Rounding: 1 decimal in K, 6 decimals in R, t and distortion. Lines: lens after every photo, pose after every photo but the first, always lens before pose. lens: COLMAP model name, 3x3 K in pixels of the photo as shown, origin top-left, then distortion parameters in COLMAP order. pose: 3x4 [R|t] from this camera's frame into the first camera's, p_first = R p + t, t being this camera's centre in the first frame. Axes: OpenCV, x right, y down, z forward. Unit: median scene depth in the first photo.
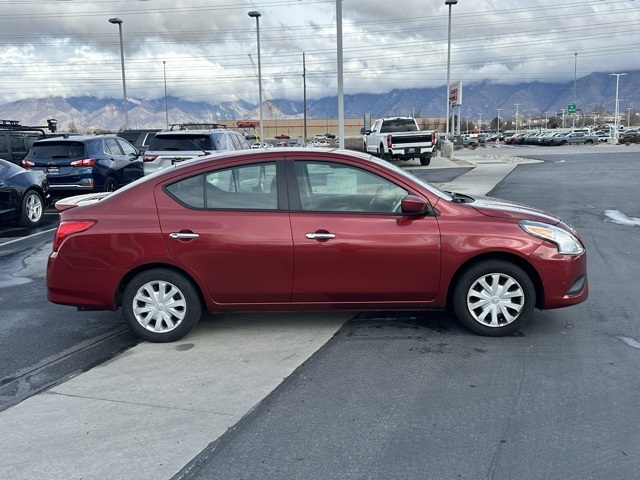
lens RADIAL K [[627.3, 0, 317.6], [0, 627.3, 238.0], [0, 0, 1]] dist [0.184265, -0.351983]
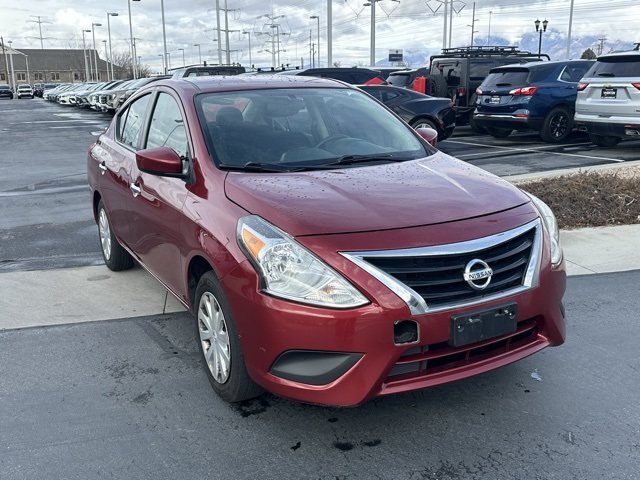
lens RADIAL K [[627.3, 0, 317.6], [0, 627.3, 238.0], [0, 0, 1]] dist [0.184265, -0.351983]
pose [[0.522223, 0.213281, -0.825708, 0.781973], [-0.120378, 0.976963, 0.176217, -0.108450], [0.844270, 0.007372, 0.535867, 0.737572]]
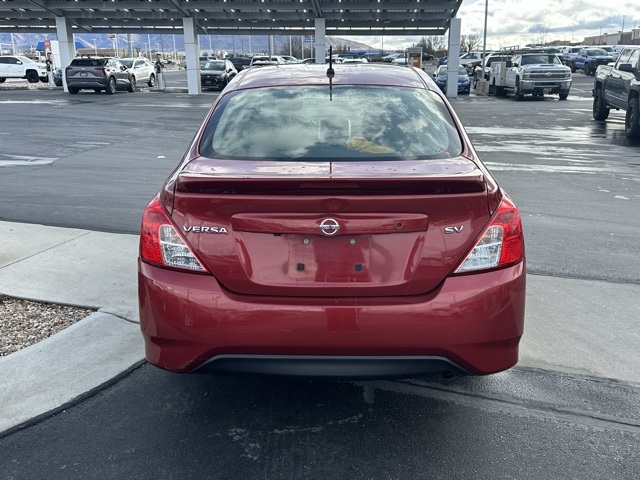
lens RADIAL K [[626.5, 0, 314.0], [0, 626.5, 249.6], [0, 0, 1]] dist [0.130281, -0.221041]
pose [[-0.025207, -0.260593, 0.965120, -0.890164], [0.165770, 0.950971, 0.261102, -0.145644], [-0.985842, 0.166569, 0.019227, 1.159666]]
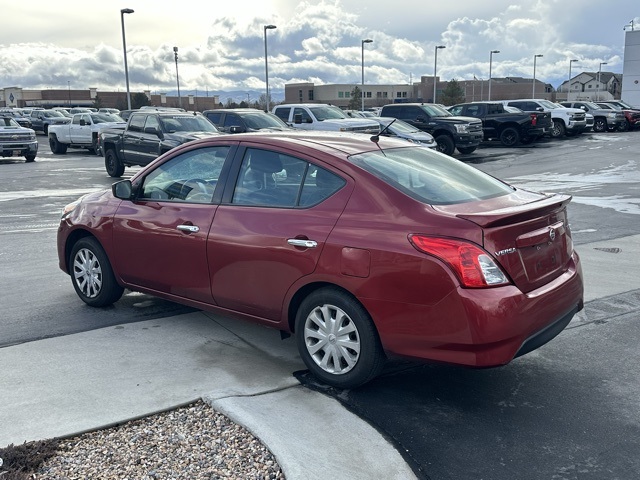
lens RADIAL K [[627.3, 0, 317.6], [0, 627.3, 238.0], [0, 0, 1]] dist [0.184265, -0.351983]
pose [[-0.807022, -0.078482, 0.585282, -0.648442], [0.121692, 0.947753, 0.294883, -0.283481], [-0.577846, 0.309201, -0.755307, 1.866388]]
